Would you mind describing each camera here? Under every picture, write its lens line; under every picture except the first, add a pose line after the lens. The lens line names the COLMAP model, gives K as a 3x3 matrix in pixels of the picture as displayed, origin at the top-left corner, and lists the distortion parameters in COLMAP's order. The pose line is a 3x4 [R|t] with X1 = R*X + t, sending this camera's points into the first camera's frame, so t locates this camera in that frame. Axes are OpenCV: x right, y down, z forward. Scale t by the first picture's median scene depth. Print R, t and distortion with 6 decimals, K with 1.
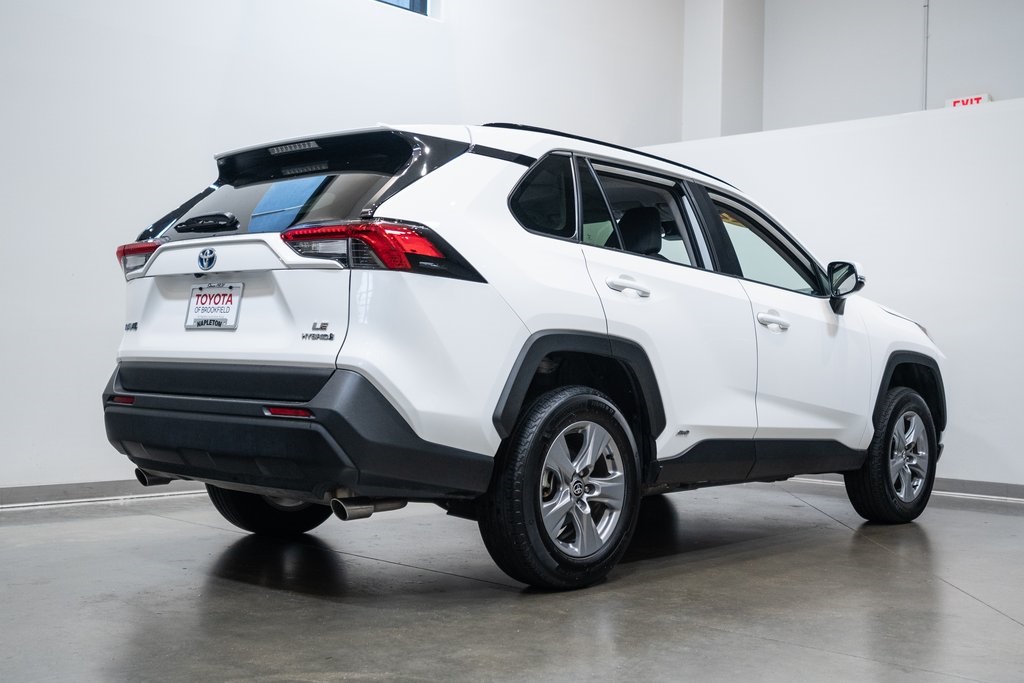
lens RADIAL K [[1238.2, 0, 513.8], [0, 1238.2, 344.7], [0, 0, 1]] dist [-0.038688, 0.000000]
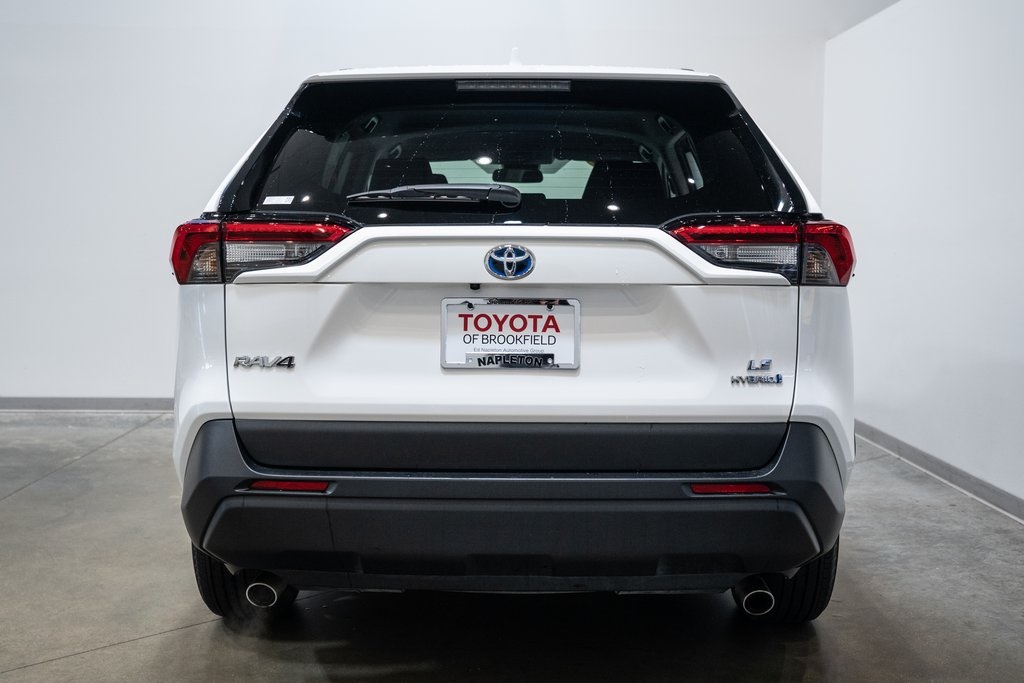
lens RADIAL K [[1127.7, 0, 509.2], [0, 1127.7, 338.1], [0, 0, 1]] dist [-0.003608, 0.000000]
pose [[0.748718, -0.079891, 0.658057, -0.644855], [0.004265, 0.993271, 0.115735, -0.099307], [-0.662875, -0.083846, 0.744021, 0.563385]]
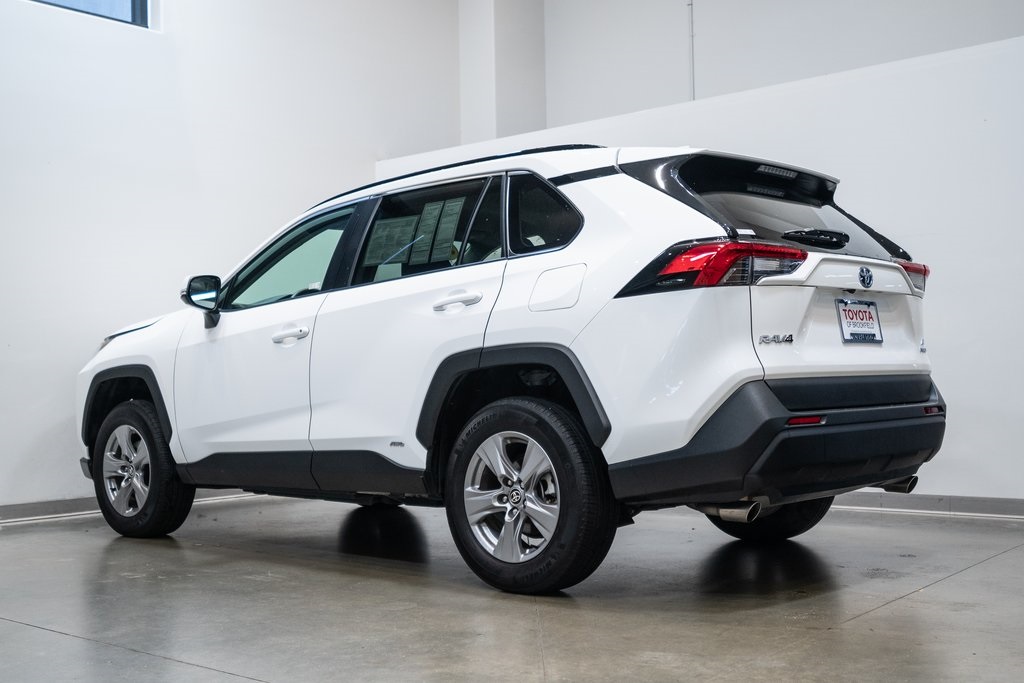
lens RADIAL K [[1238.2, 0, 512.6], [0, 1238.2, 340.8], [0, 0, 1]] dist [-0.038688, 0.000000]
pose [[0.002419, 0.008390, 0.999962, -1.321958], [0.007445, 0.999937, -0.008407, -0.008068], [-0.999969, 0.007465, 0.002356, 1.312914]]
